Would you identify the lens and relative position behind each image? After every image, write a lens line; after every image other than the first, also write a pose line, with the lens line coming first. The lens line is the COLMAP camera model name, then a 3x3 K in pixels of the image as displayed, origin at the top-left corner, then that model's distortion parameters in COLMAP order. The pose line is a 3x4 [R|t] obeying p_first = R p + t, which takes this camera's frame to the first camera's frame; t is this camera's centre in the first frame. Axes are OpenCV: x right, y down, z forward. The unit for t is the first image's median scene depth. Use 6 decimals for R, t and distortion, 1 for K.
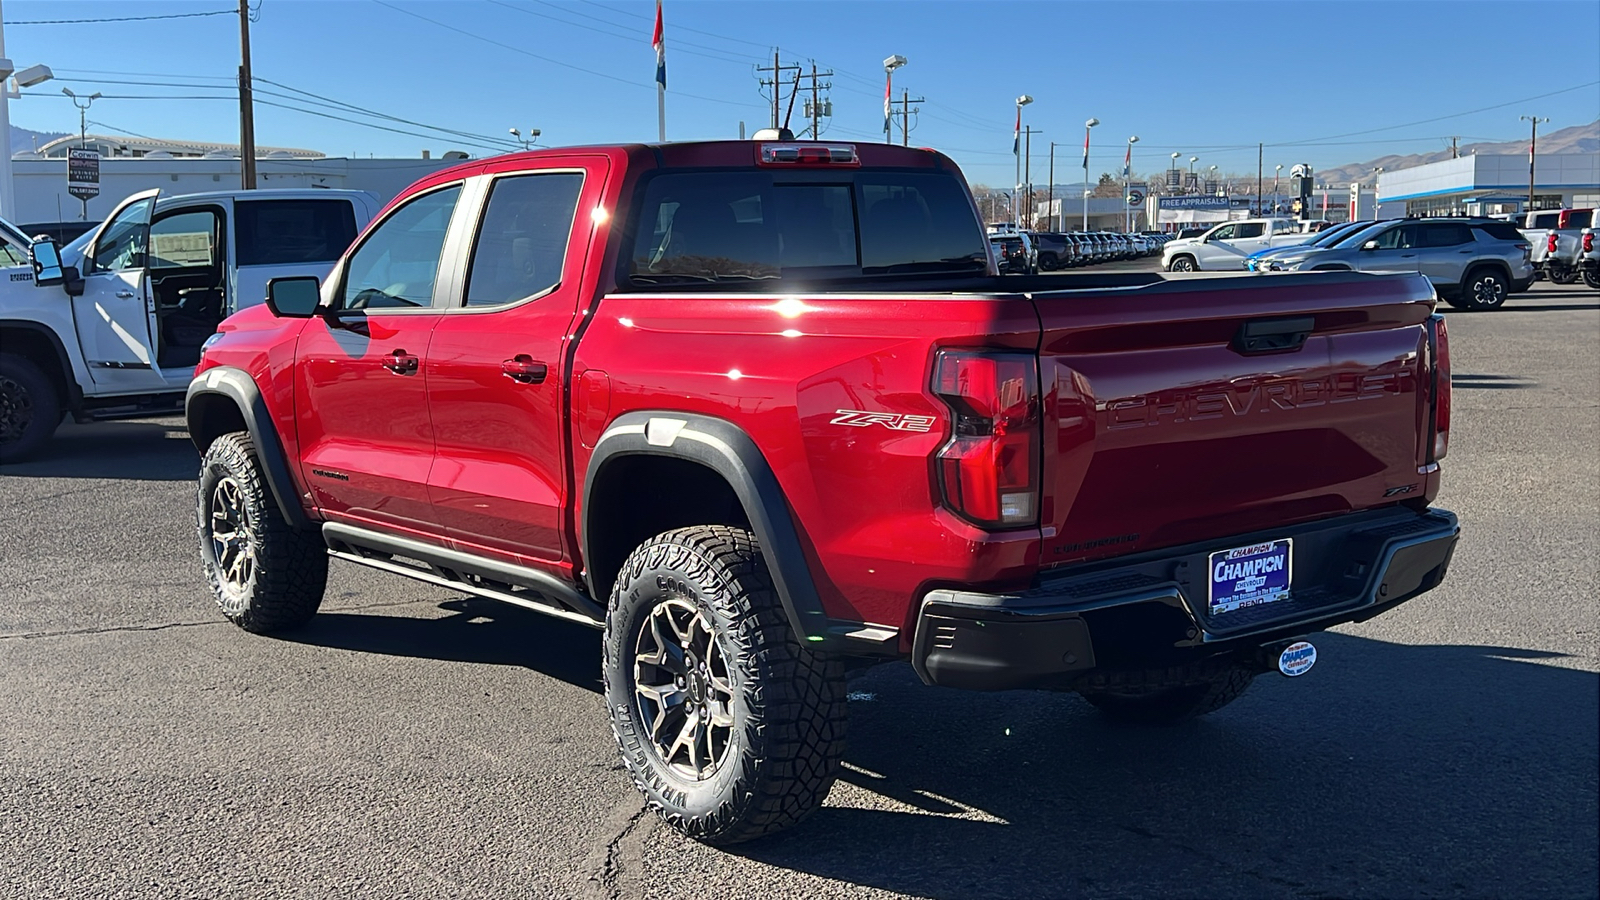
lens RADIAL K [[1734.7, 0, 796.0], [0, 1734.7, 457.7], [0, 0, 1]] dist [0.072551, 0.000000]
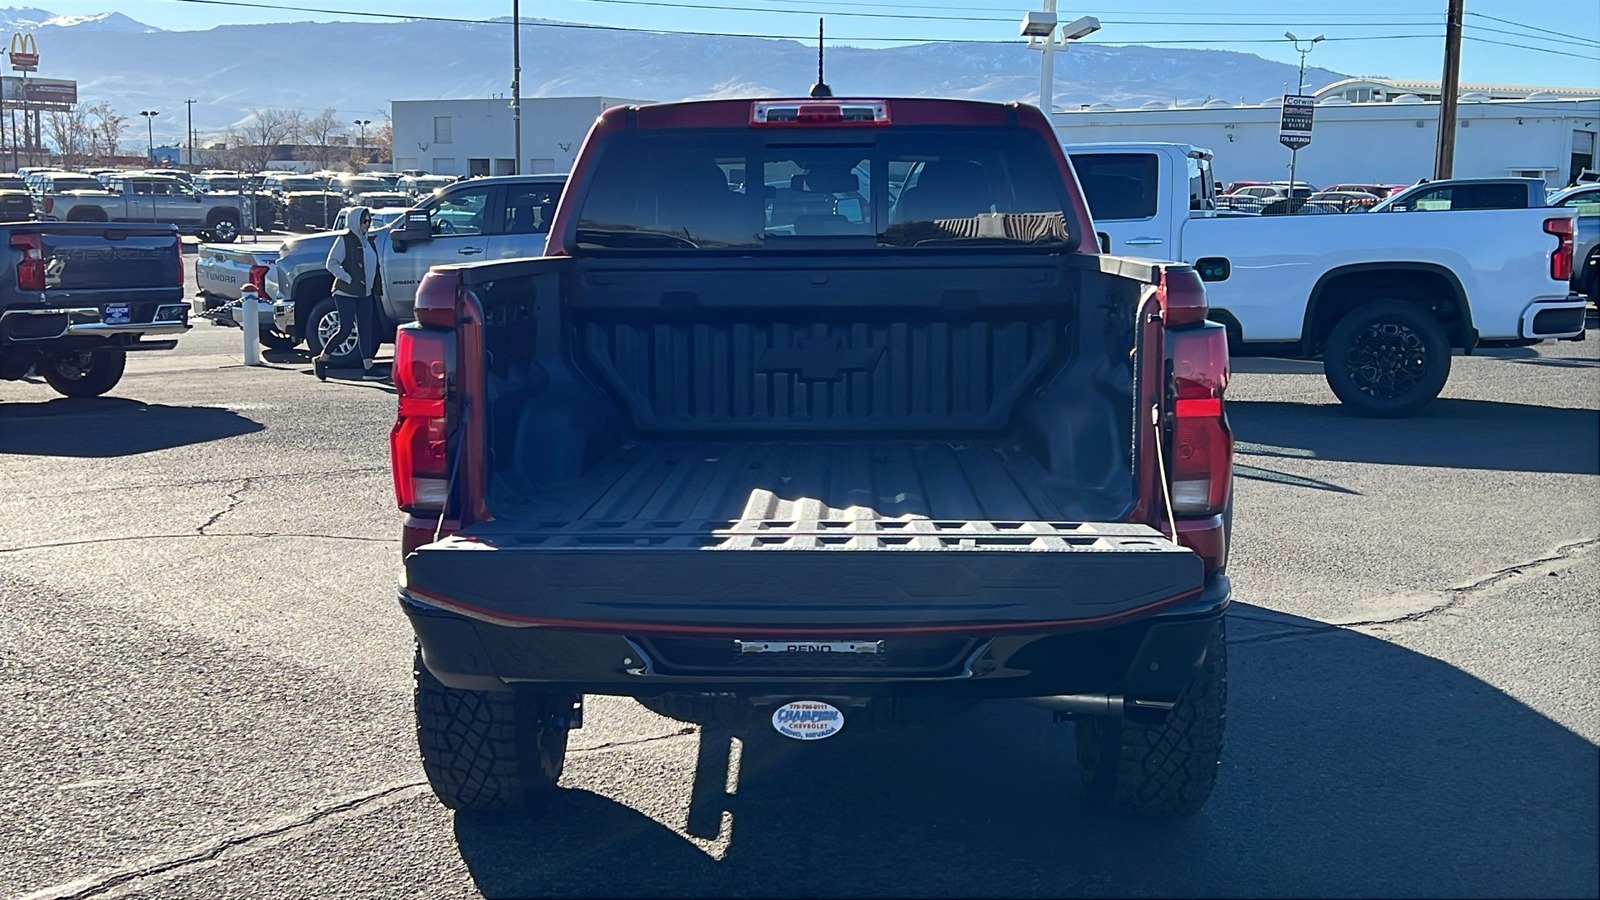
lens RADIAL K [[1914.1, 0, 793.7], [0, 1914.1, 441.3], [0, 0, 1]] dist [0.062901, 0.000000]
pose [[0.784525, 0.097287, -0.612419, 0.805424], [-0.094118, 0.994856, 0.037472, -0.050197], [0.612914, 0.028242, 0.789645, 0.256696]]
